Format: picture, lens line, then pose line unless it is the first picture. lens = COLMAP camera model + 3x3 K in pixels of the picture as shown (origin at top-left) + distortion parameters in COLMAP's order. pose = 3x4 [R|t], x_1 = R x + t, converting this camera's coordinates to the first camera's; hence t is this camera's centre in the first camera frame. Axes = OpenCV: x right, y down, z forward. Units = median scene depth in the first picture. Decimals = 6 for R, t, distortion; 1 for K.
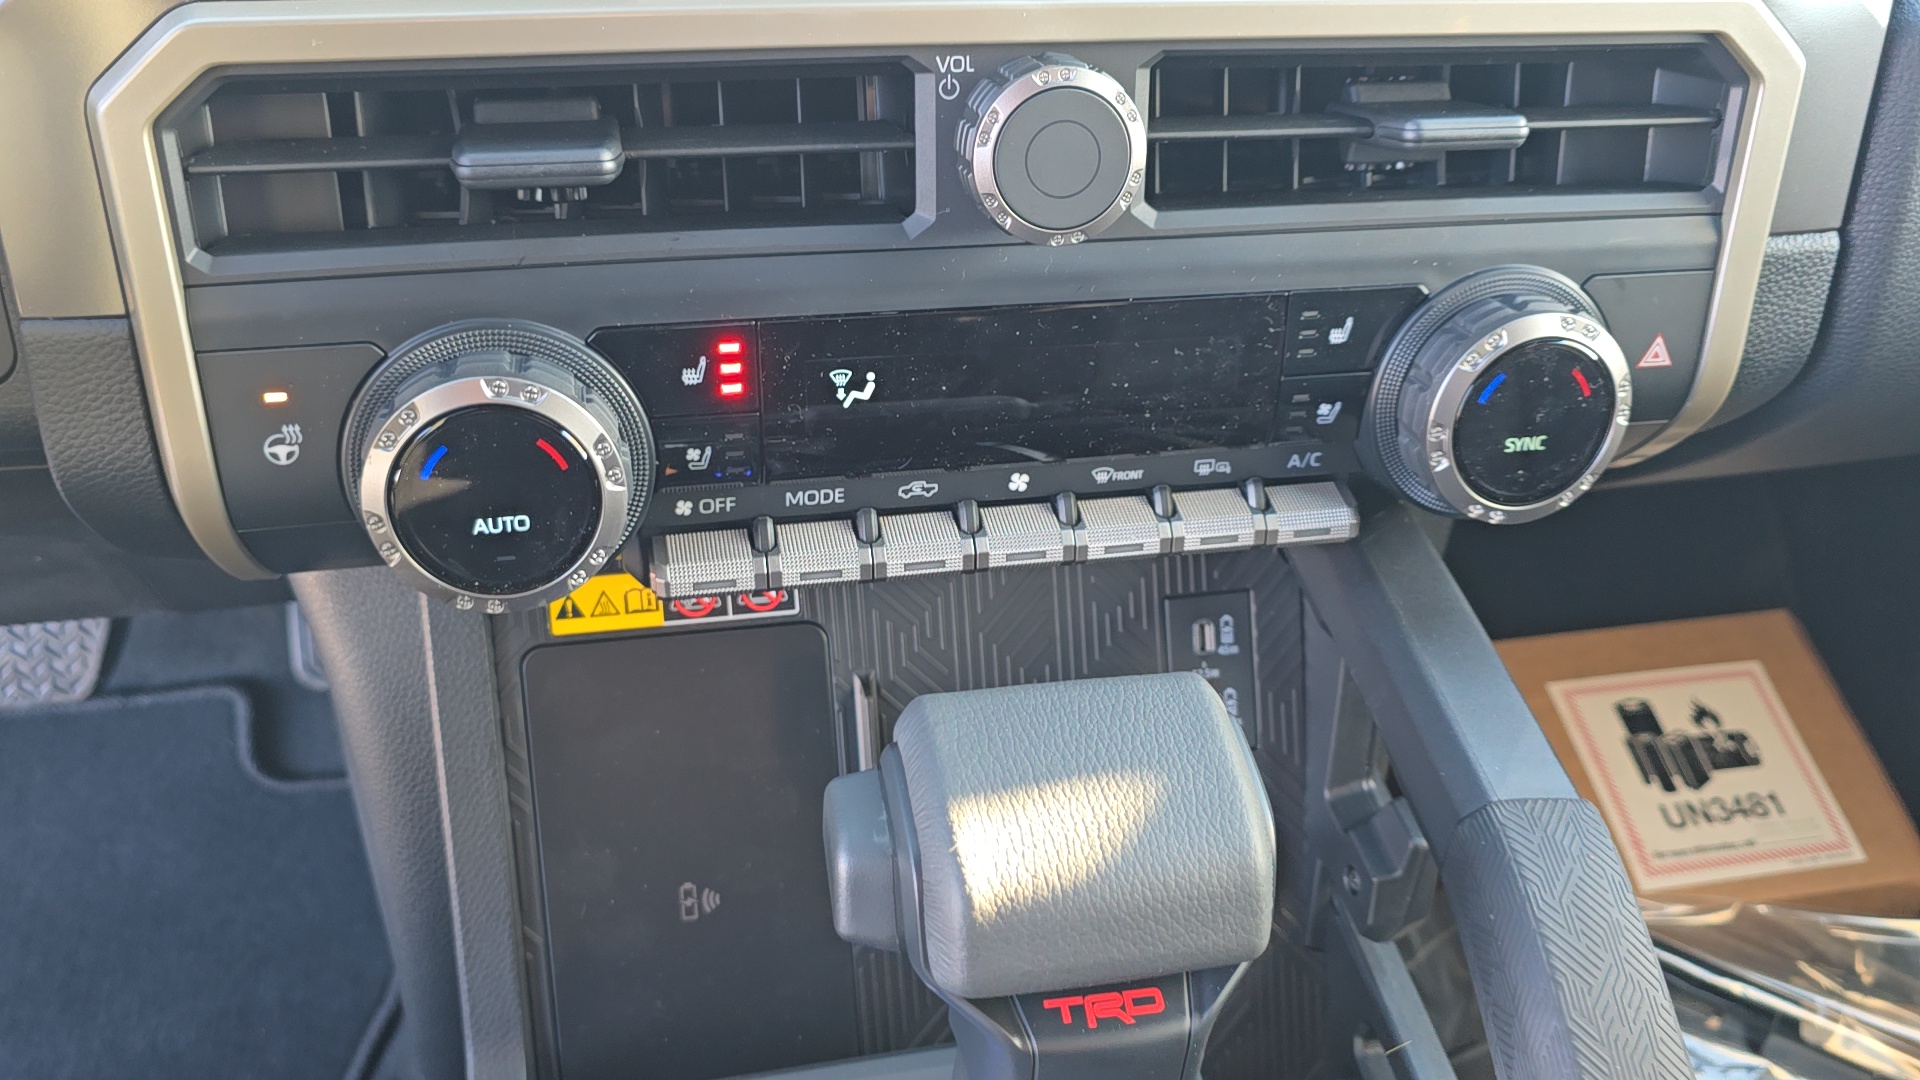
lens RADIAL K [[1647.0, 0, 960.0], [0, 1647.0, 540.0], [0, 0, 1]] dist [-0.009684, -0.002427]
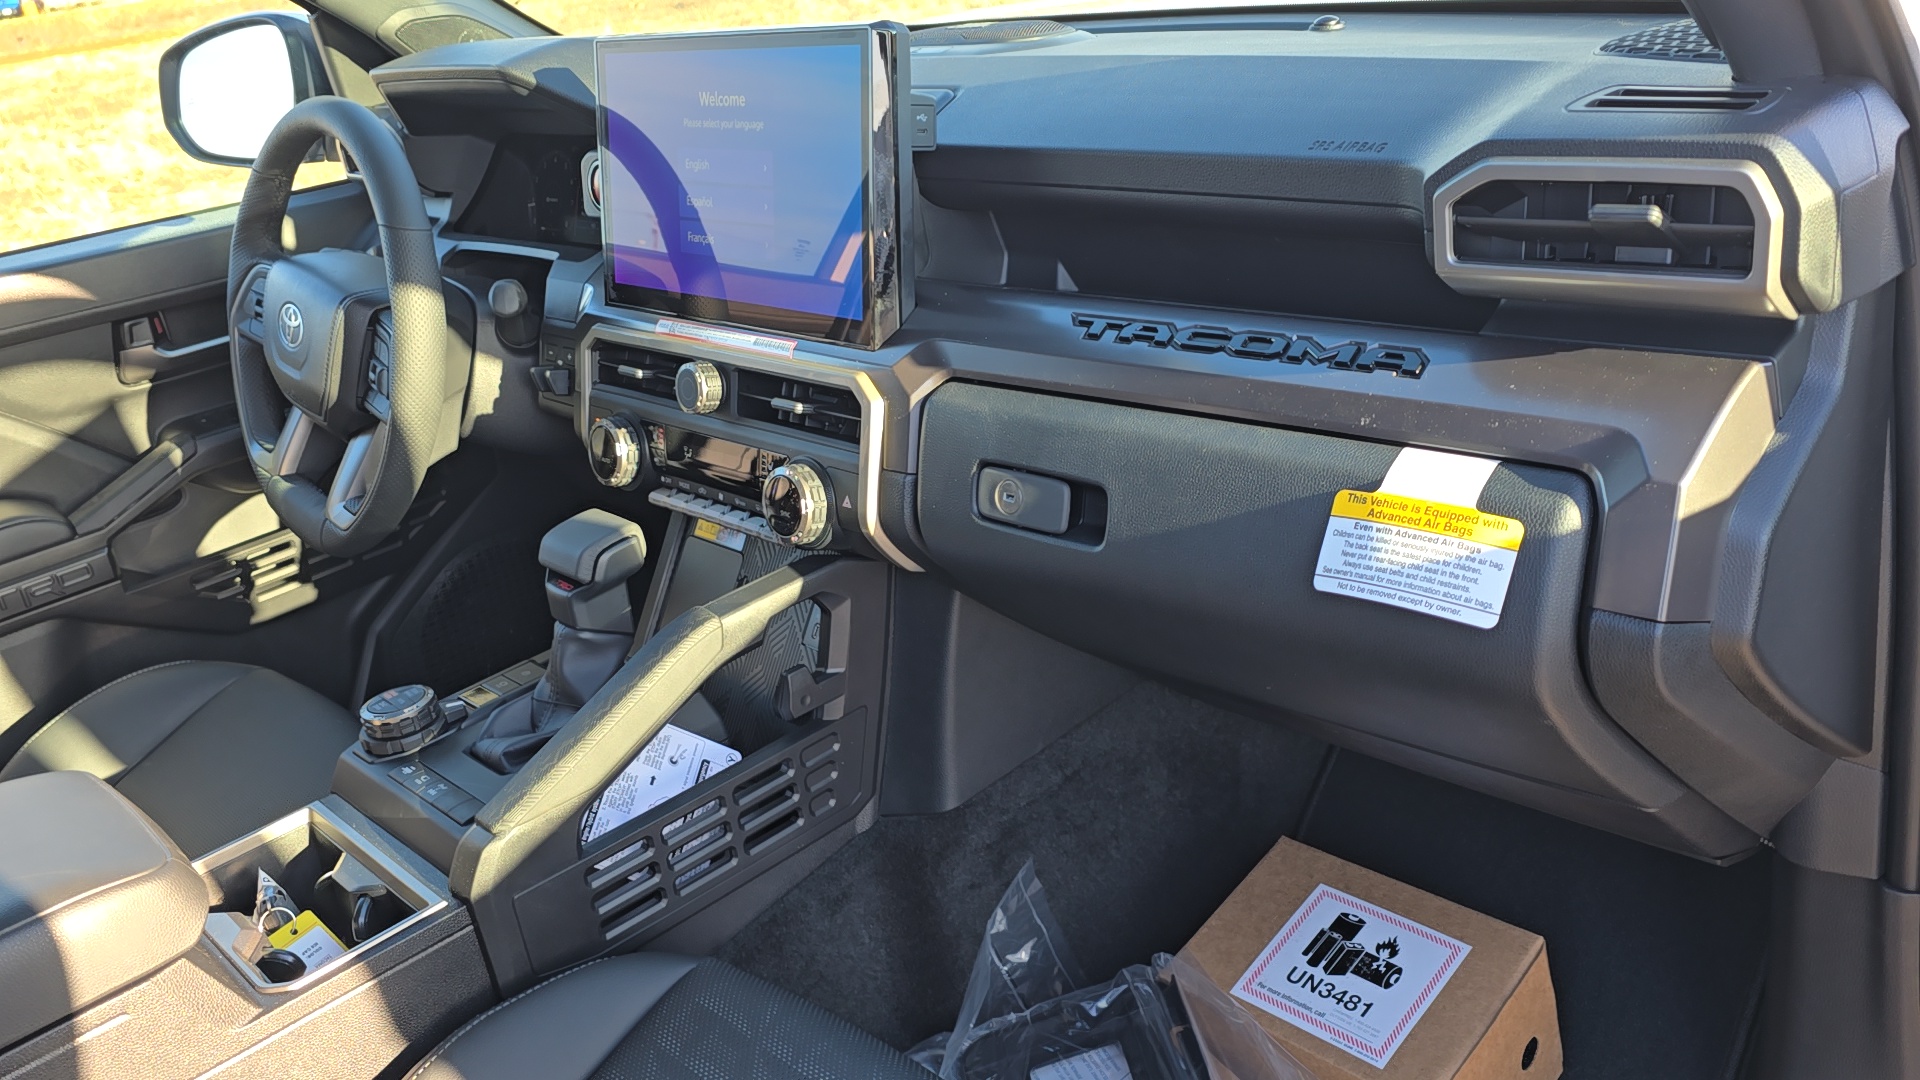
lens RADIAL K [[1647.0, 0, 960.0], [0, 1647.0, 540.0], [0, 0, 1]] dist [-0.009684, -0.002427]
pose [[0.497433, 0.204775, -0.842987, 2.934206], [-0.392445, 0.919739, -0.008156, -0.117220], [0.773658, 0.334883, 0.537872, -0.282497]]
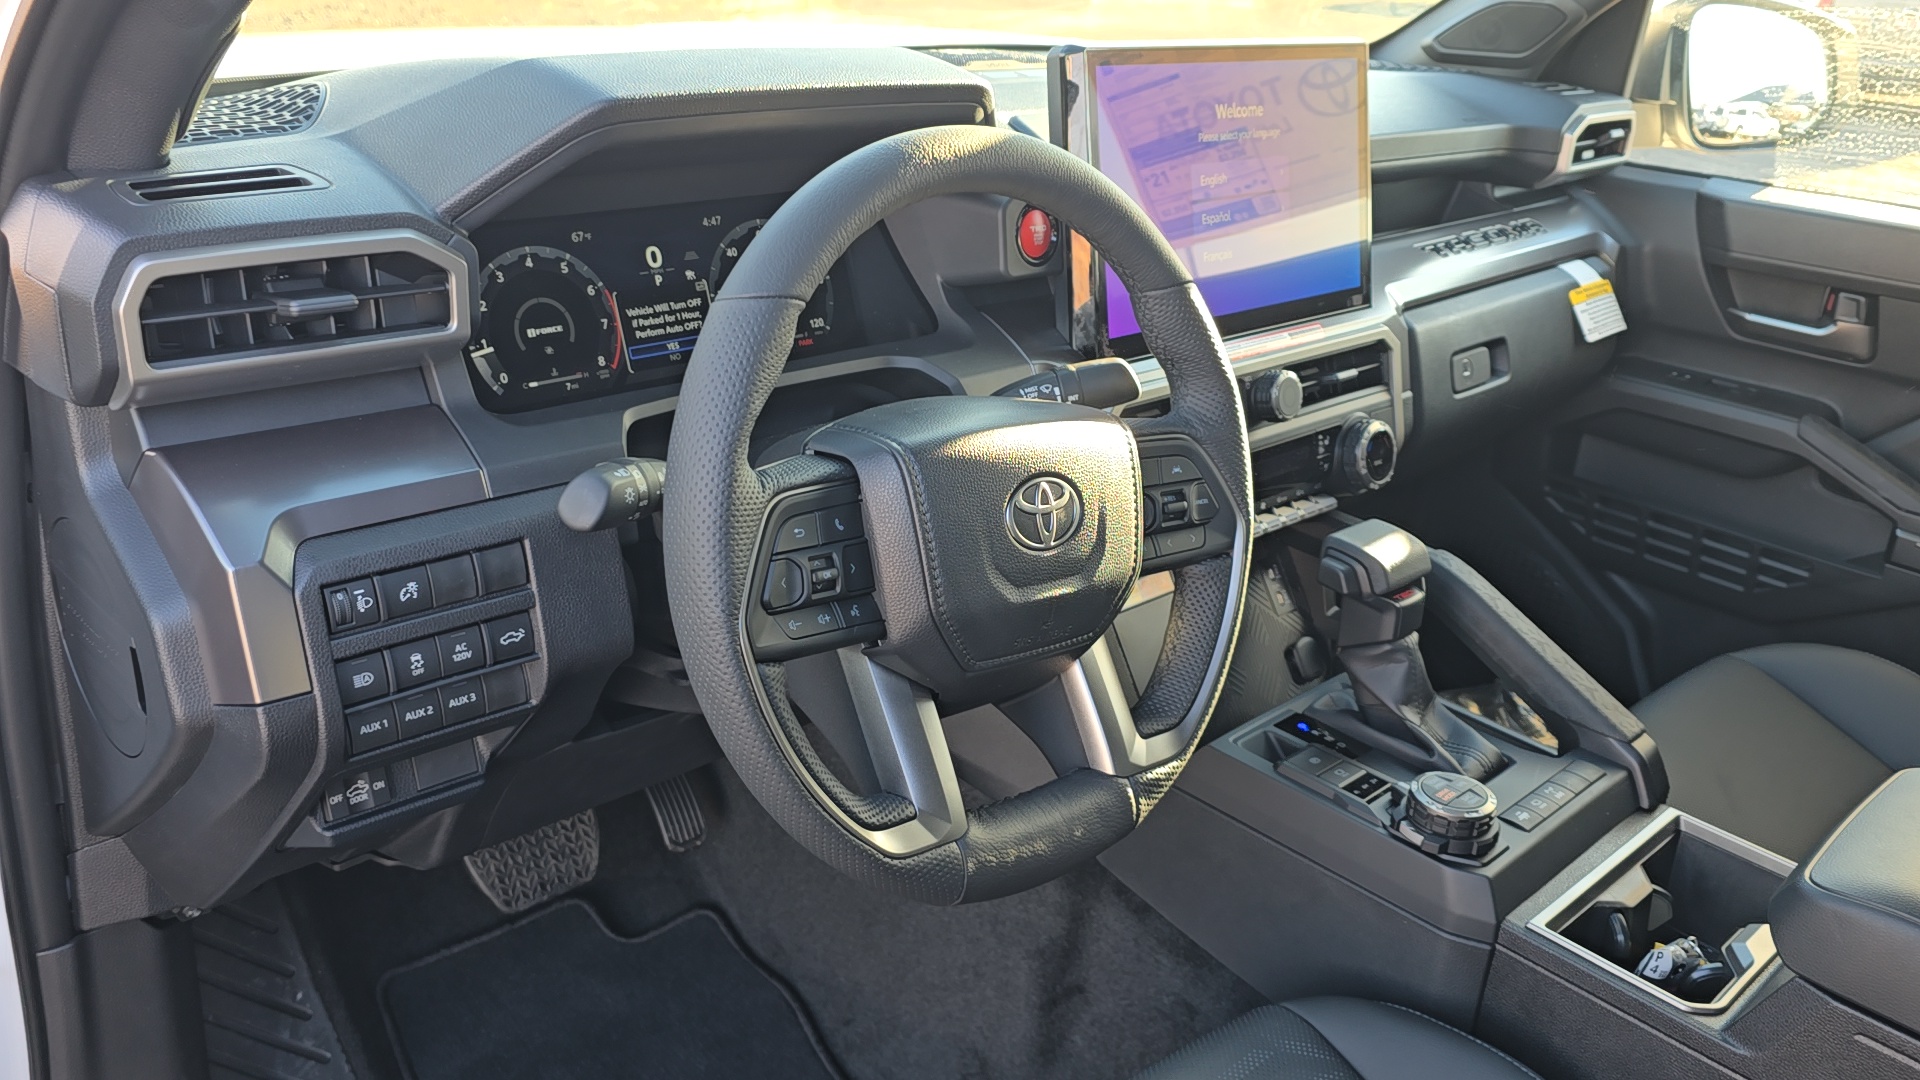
lens RADIAL K [[1577.2, 0, 1029.1], [0, 1577.2, 541.5], [0, 0, 1]] dist [-0.008951, -0.001111]
pose [[0.832501, -0.214521, 0.510805, -1.883261], [0.328913, 0.933301, -0.144101, 0.312931], [-0.445822, 0.287975, 0.847533, -1.313562]]
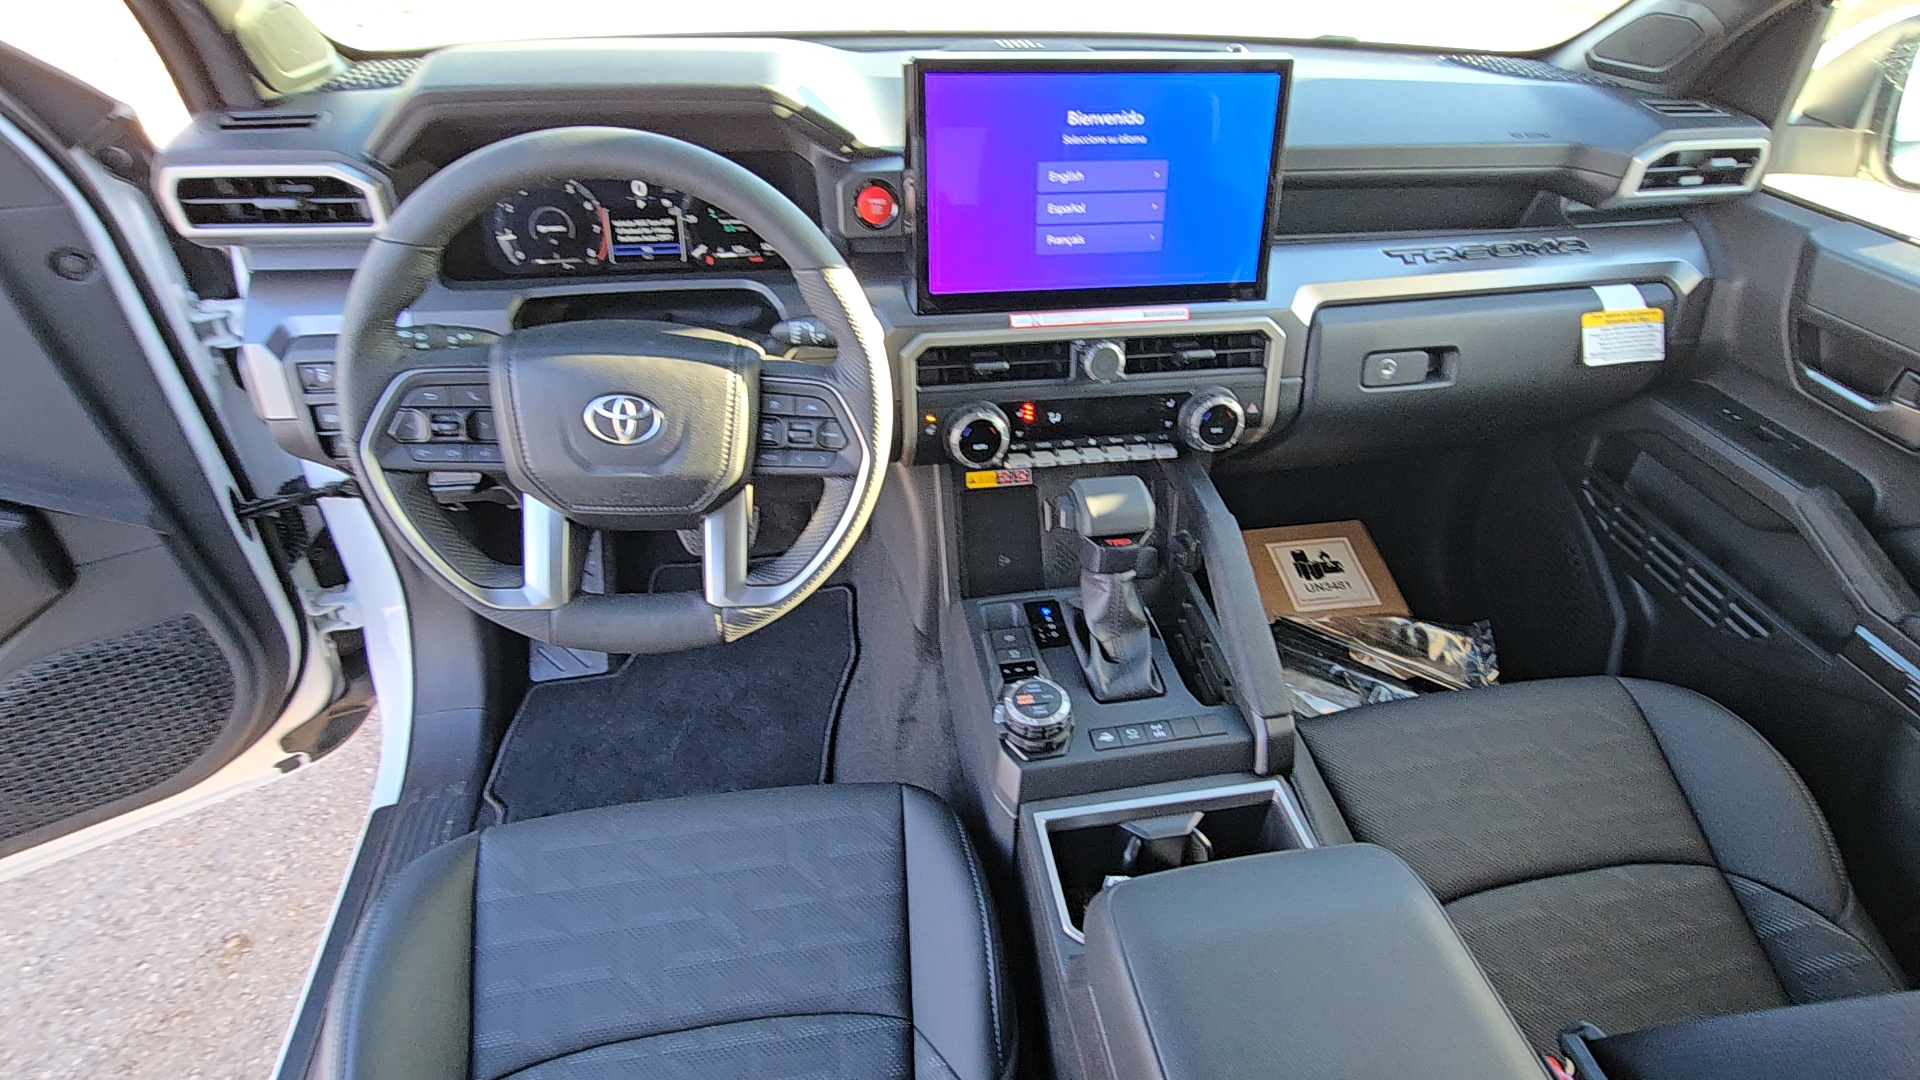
lens RADIAL K [[983.1, 0, 975.1], [0, 983.1, 550.6], [0, 0, 1]] dist [0.003877, 0.000072]
pose [[0.999695, -0.010584, -0.022318, -0.200522], [0.010024, 0.999636, -0.025063, 0.289049], [0.022575, 0.024831, 0.999437, -1.415044]]
